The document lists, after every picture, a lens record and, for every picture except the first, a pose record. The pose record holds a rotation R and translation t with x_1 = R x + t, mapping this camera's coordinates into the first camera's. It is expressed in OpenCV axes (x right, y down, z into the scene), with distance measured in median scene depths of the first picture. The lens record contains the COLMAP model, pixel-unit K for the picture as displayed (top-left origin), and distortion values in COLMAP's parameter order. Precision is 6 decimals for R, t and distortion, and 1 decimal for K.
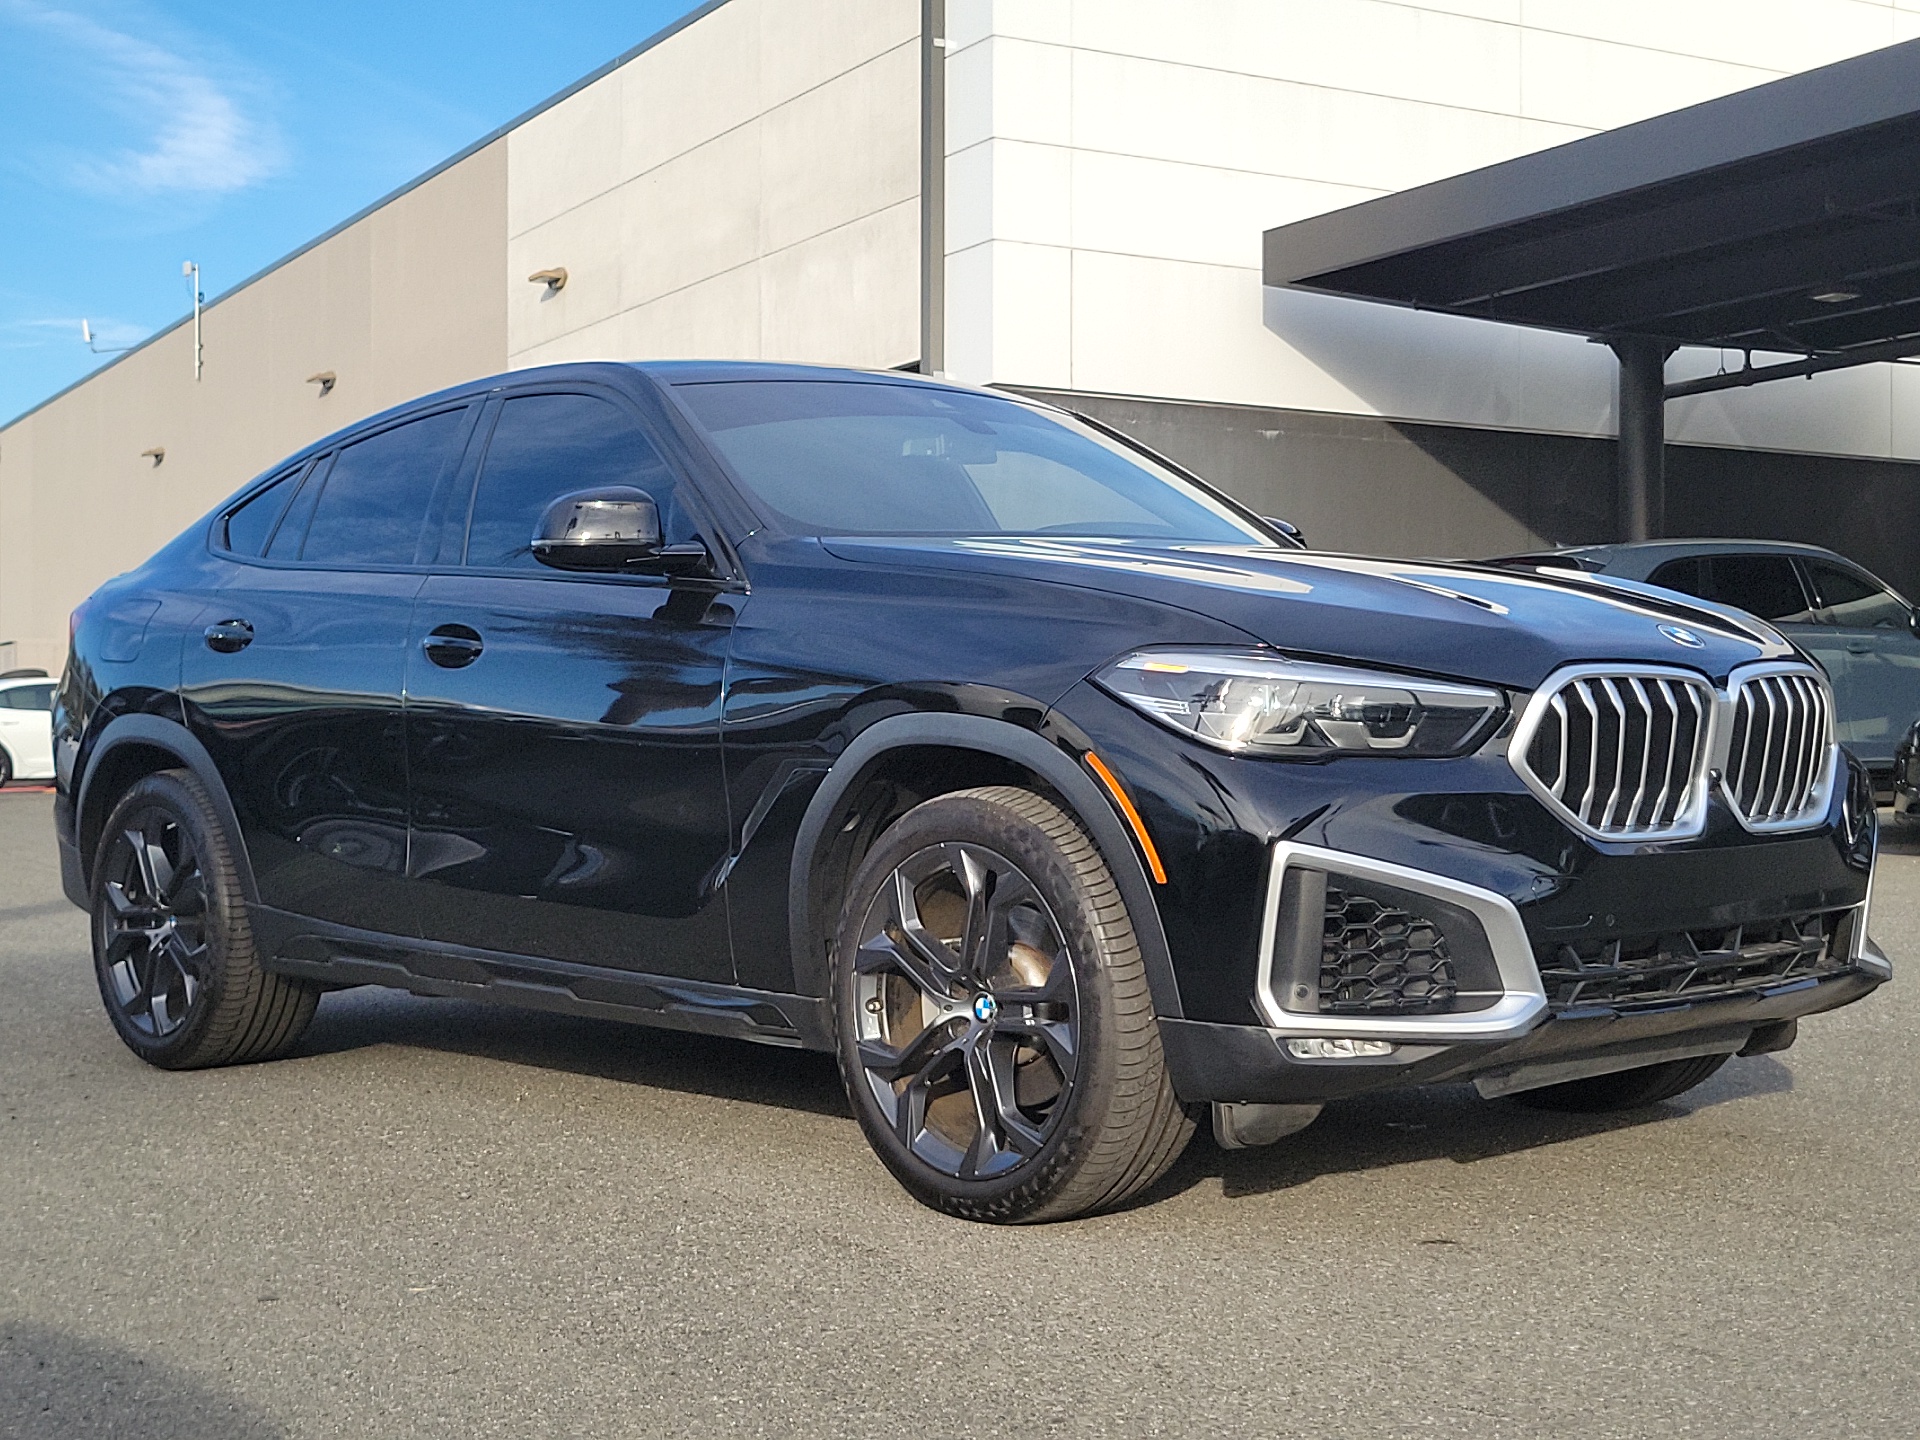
lens RADIAL K [[1736.6, 0, 960.0], [0, 1736.6, 720.0], [0, 0, 1]] dist [0.028025, -0.013161]
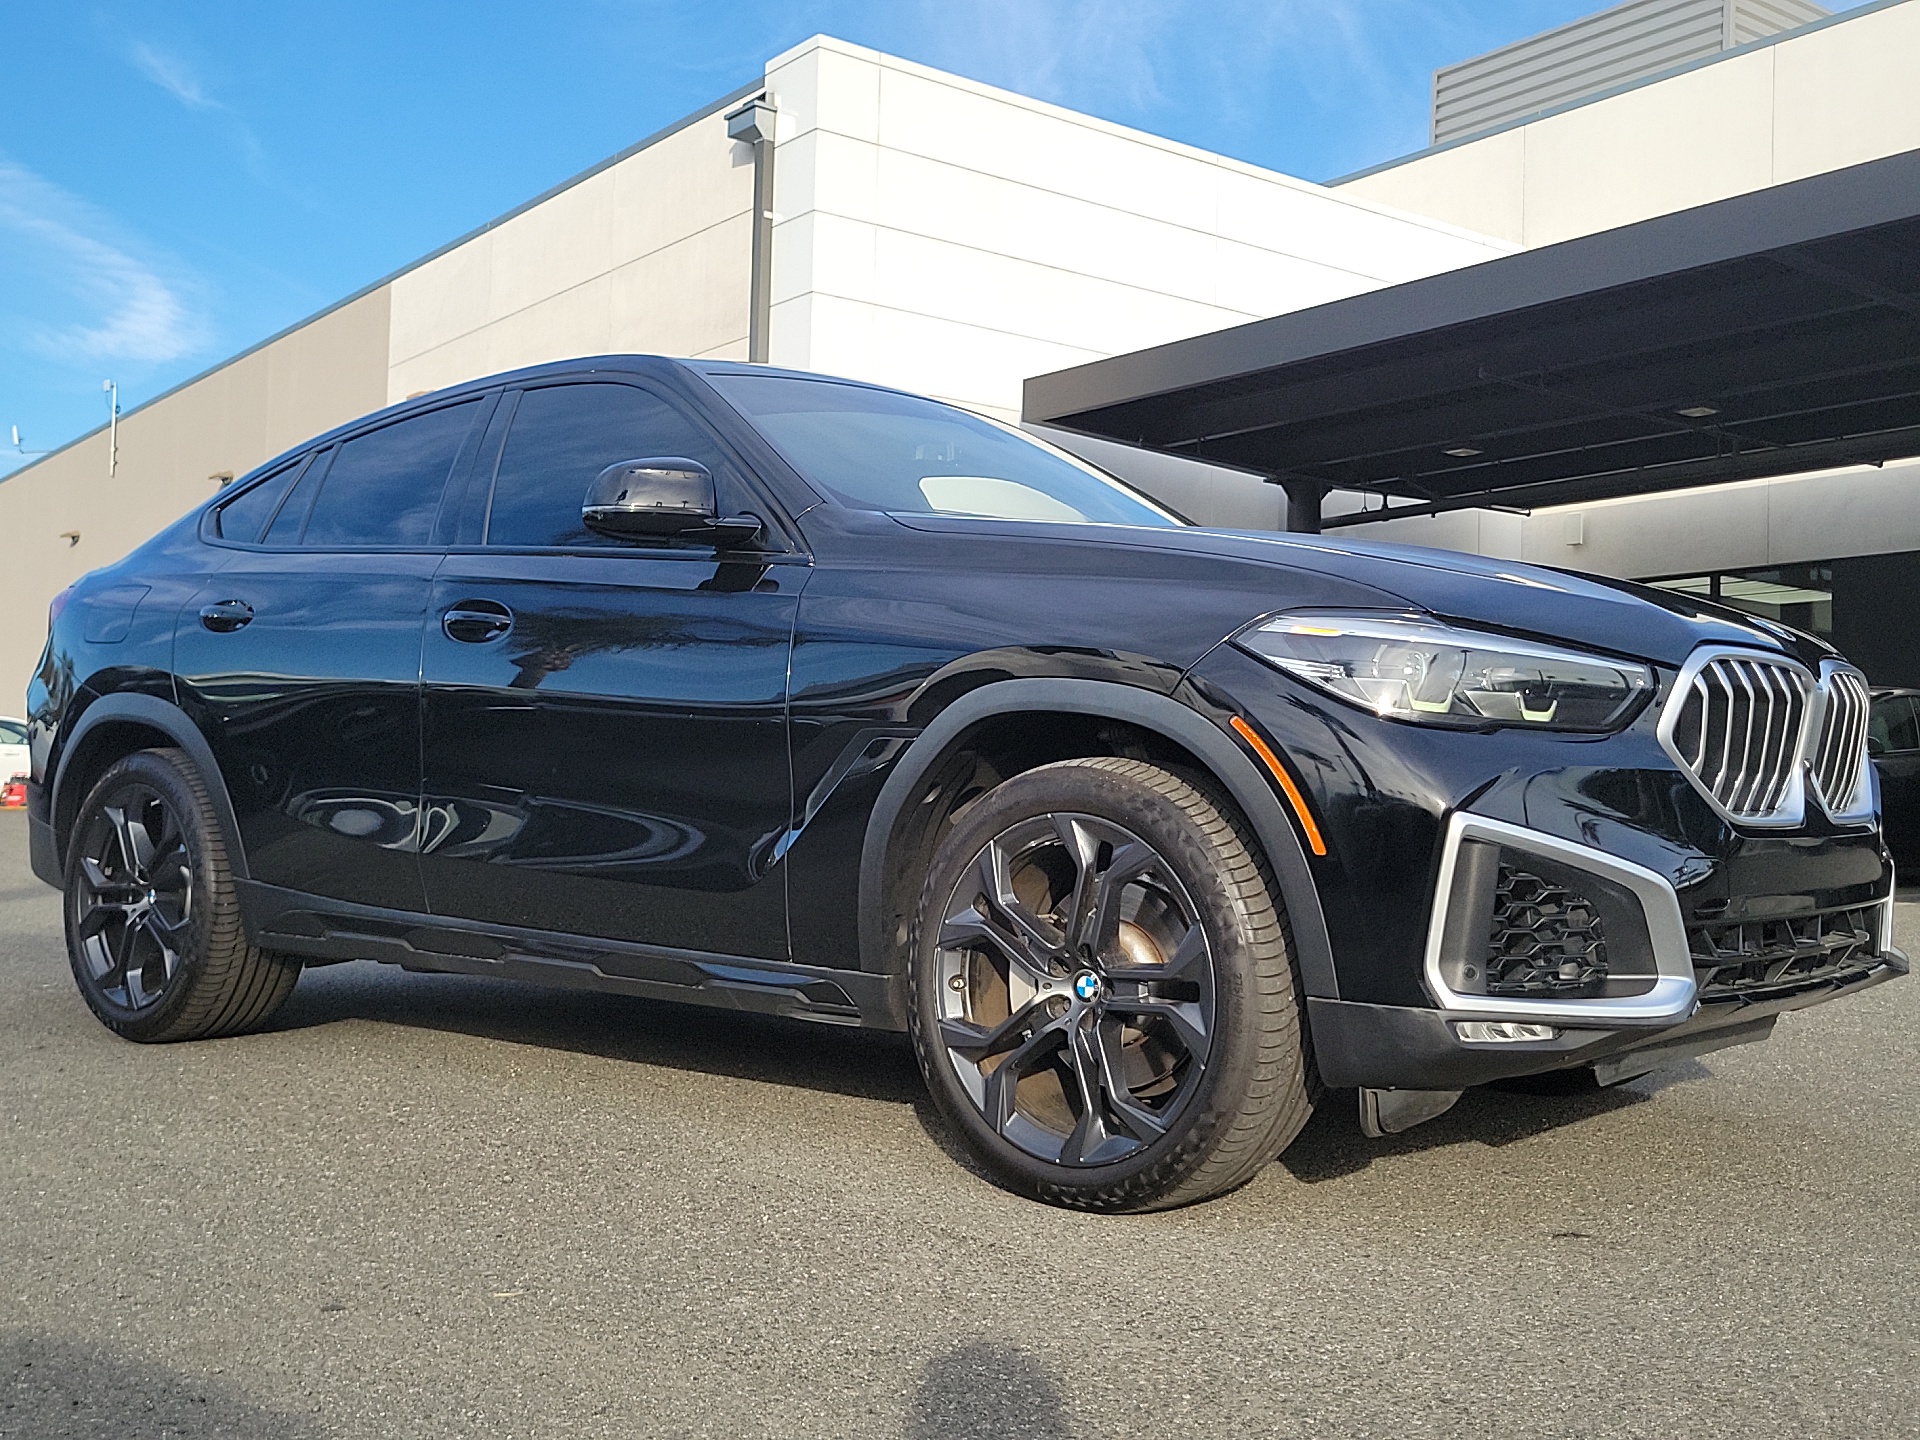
lens RADIAL K [[1465.0, 0, 960.0], [0, 1465.0, 720.0], [0, 0, 1]] dist [0.027738, -0.016025]
pose [[0.994892, 0.030424, 0.096251, -0.135048], [-0.028293, 0.999325, -0.023434, 0.038237], [-0.096899, 0.020591, 0.995081, 0.190040]]
